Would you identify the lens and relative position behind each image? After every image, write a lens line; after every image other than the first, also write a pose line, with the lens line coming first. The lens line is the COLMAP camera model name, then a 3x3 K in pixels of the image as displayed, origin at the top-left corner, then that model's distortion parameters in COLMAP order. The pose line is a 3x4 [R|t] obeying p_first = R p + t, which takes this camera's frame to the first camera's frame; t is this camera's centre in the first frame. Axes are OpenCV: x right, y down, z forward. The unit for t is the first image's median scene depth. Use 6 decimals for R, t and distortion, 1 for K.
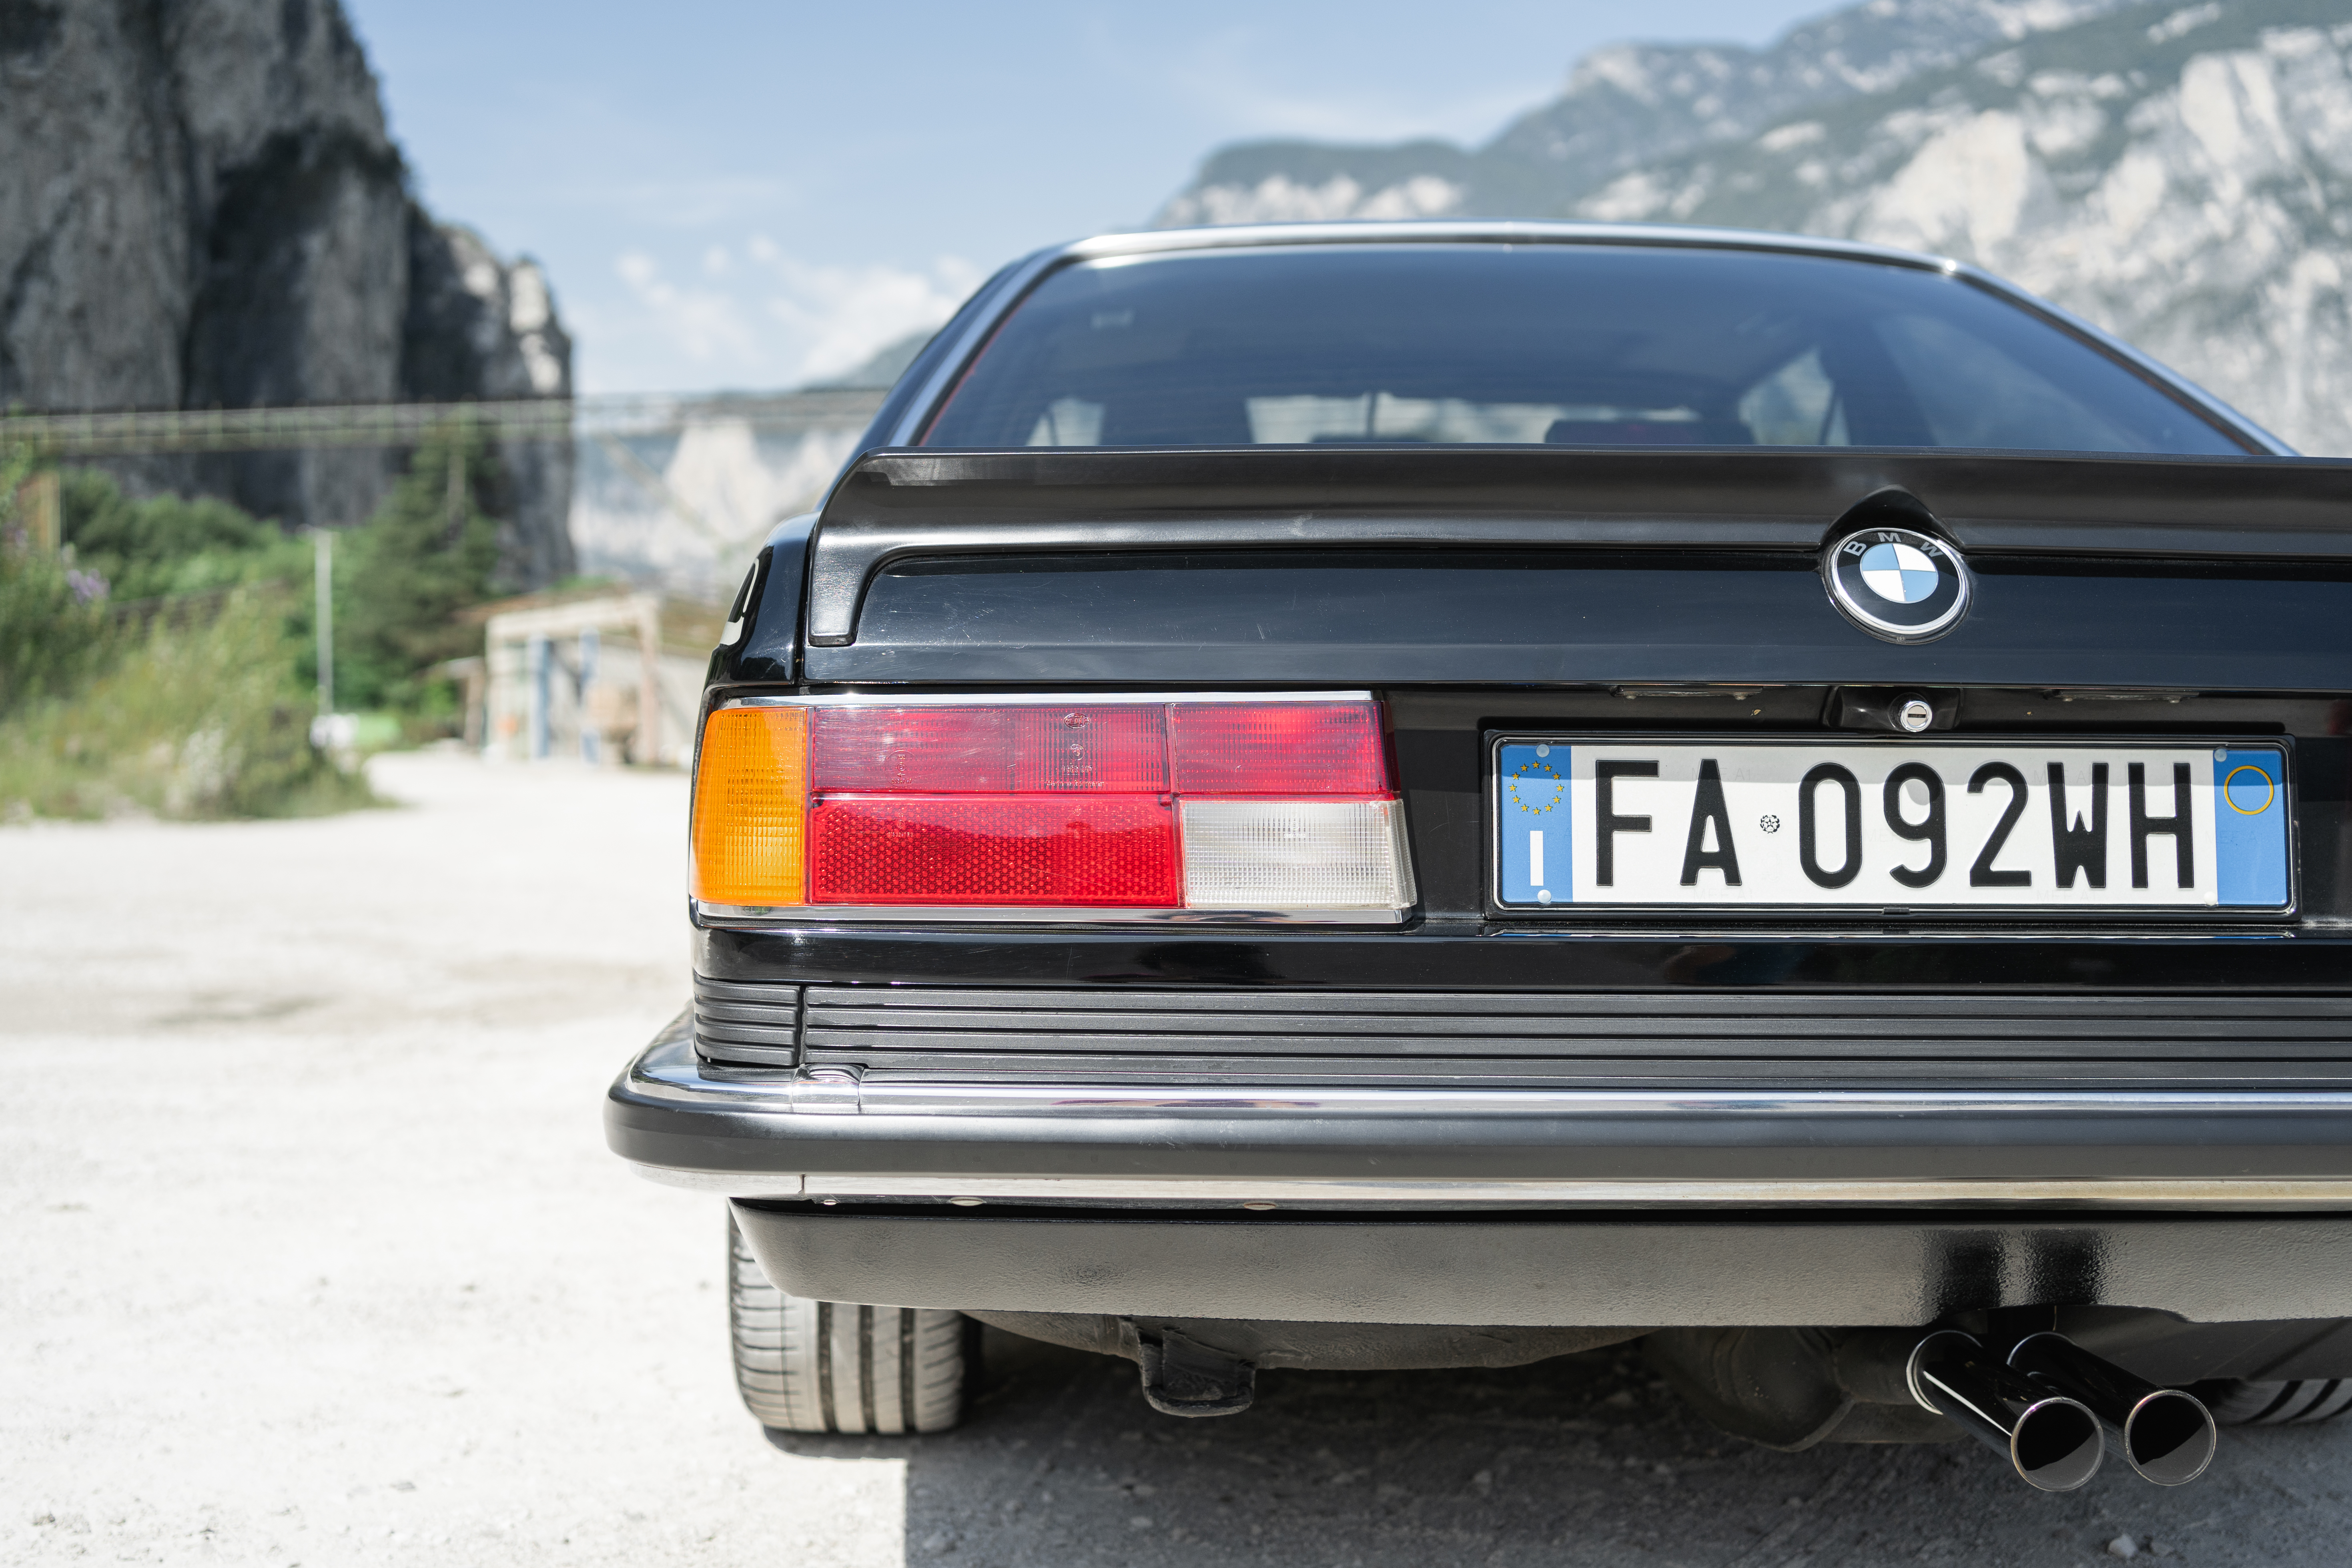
lens RADIAL K [[2408.5, 0, 1176.0], [0, 2408.5, 784.0], [0, 0, 1]] dist [0.000863, 0.000605]
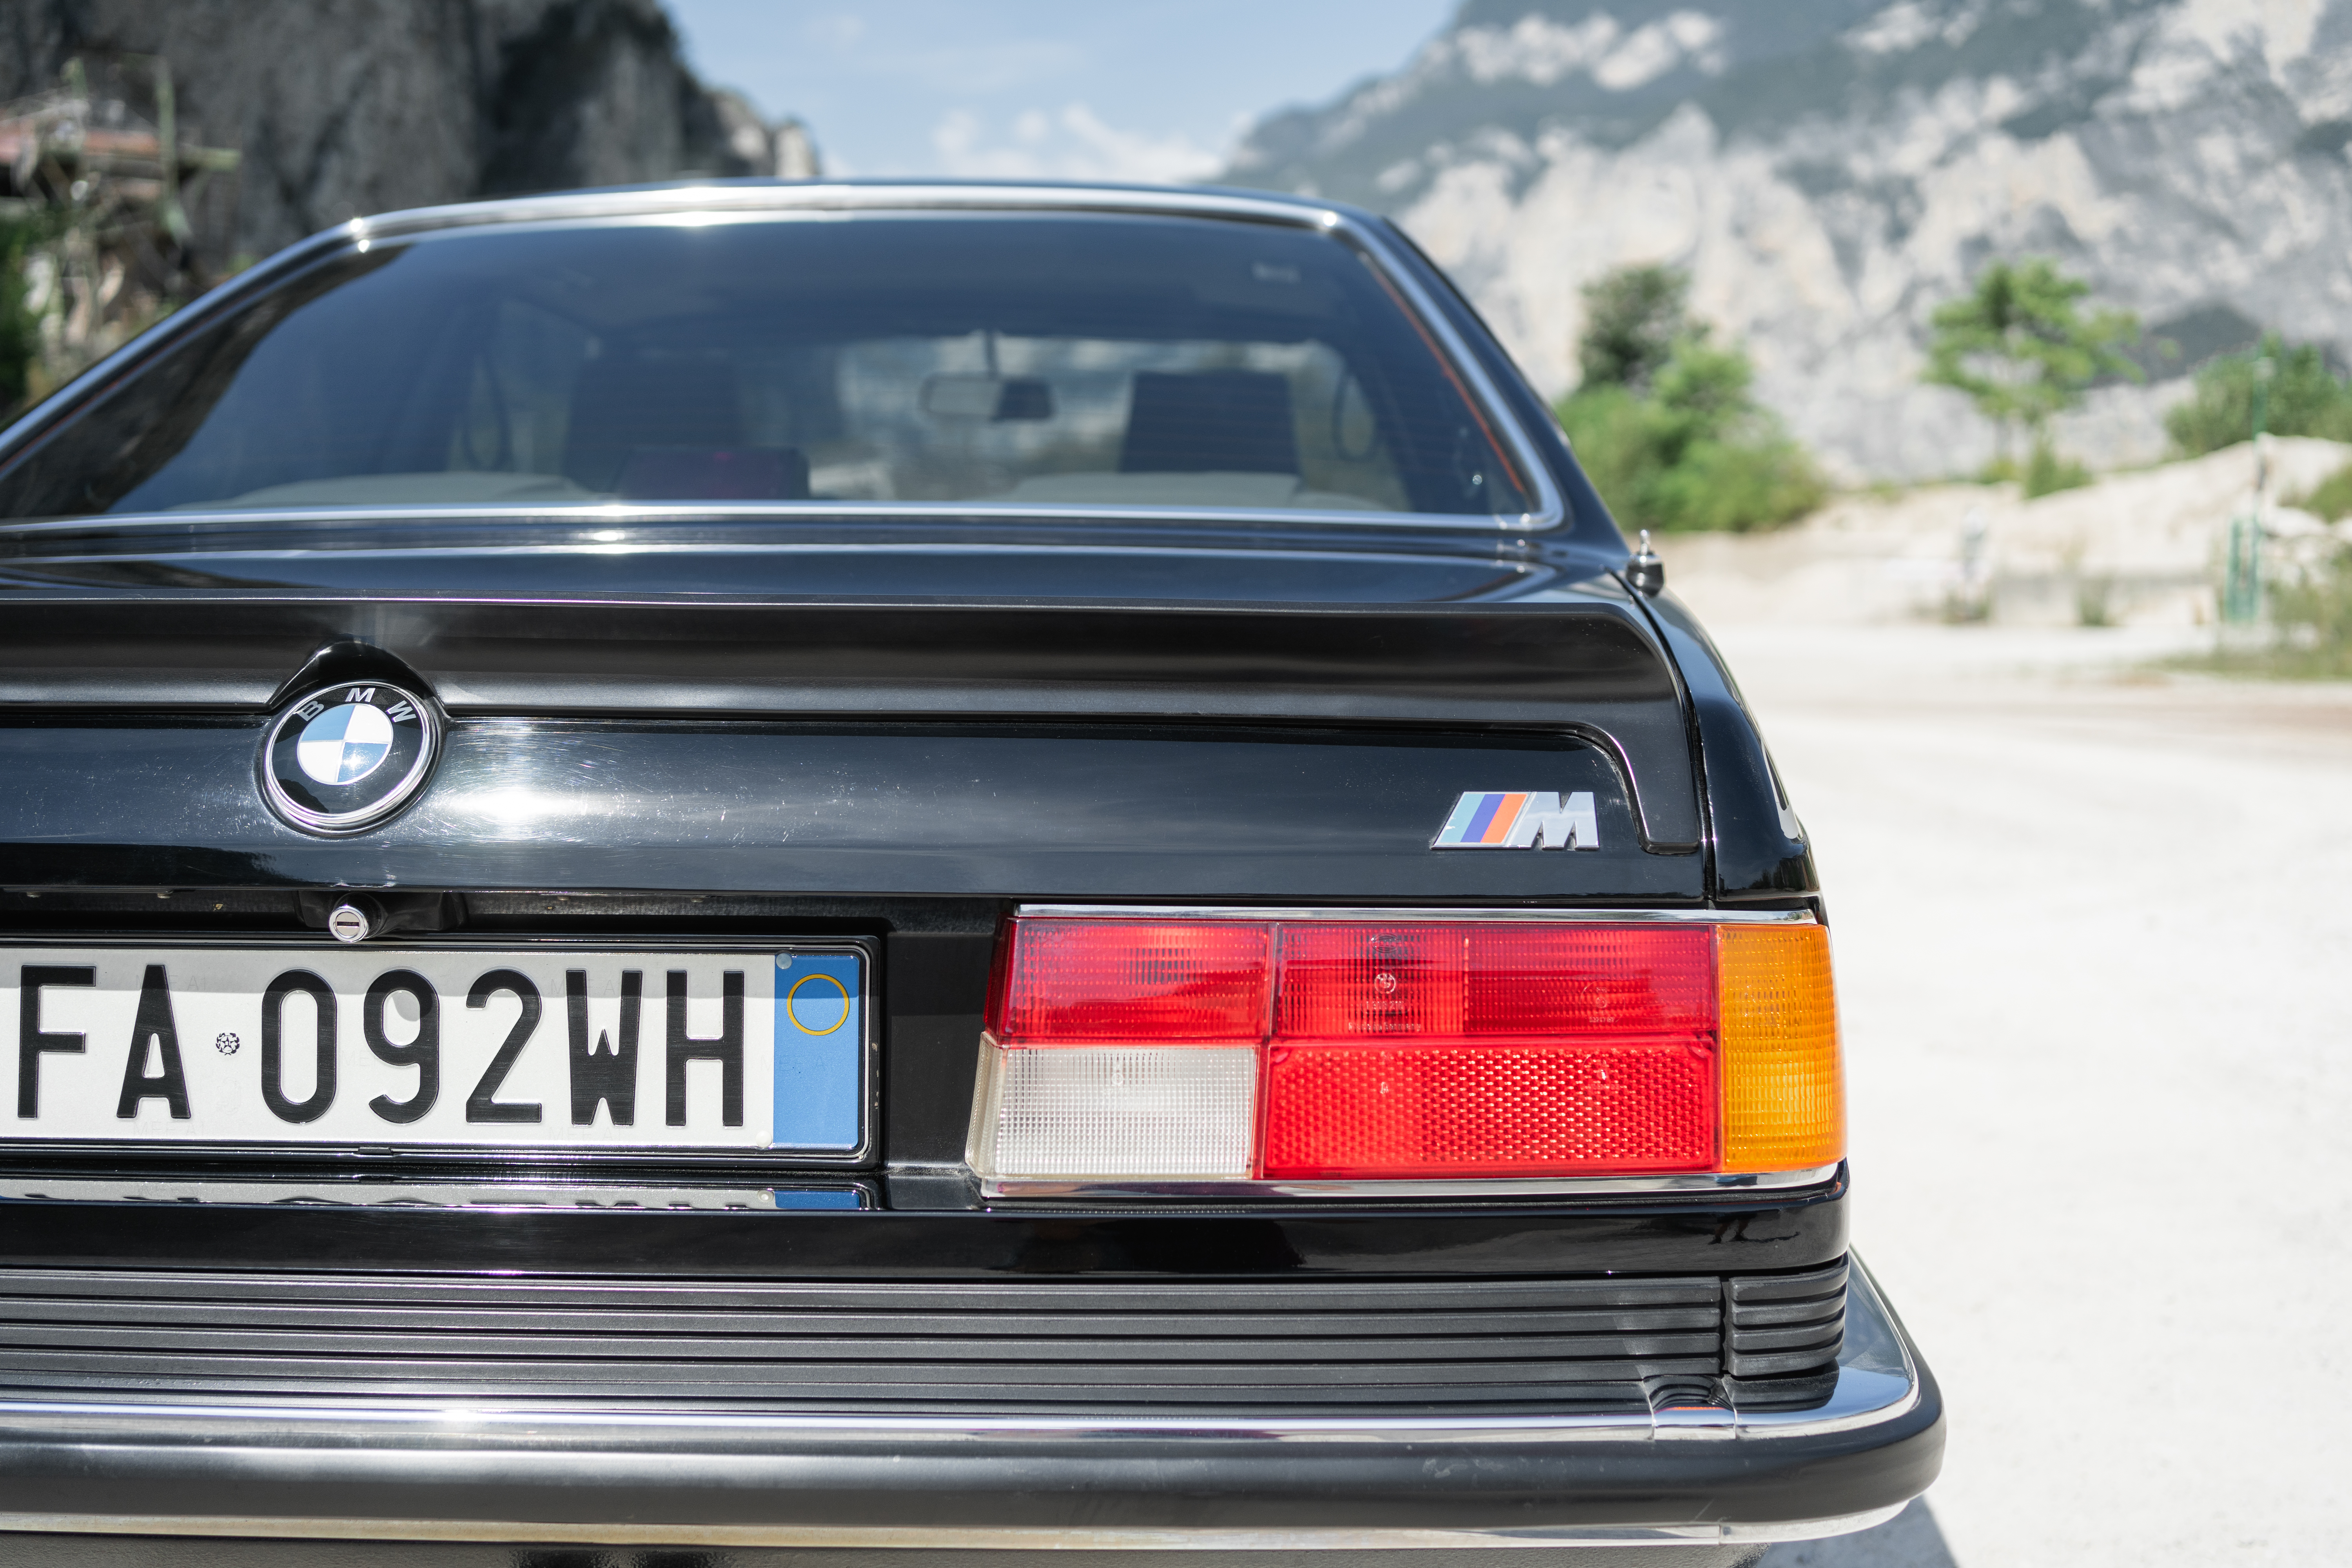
lens RADIAL K [[2362.6, 0, 1176.0], [0, 2362.6, 784.0], [0, 0, 1]] dist [0.000753, 0.006736]
pose [[0.994701, 0.001392, -0.102798, 0.650225], [0.005194, 0.997951, 0.063771, -0.121518], [0.102676, -0.063967, 0.992656, 0.236863]]
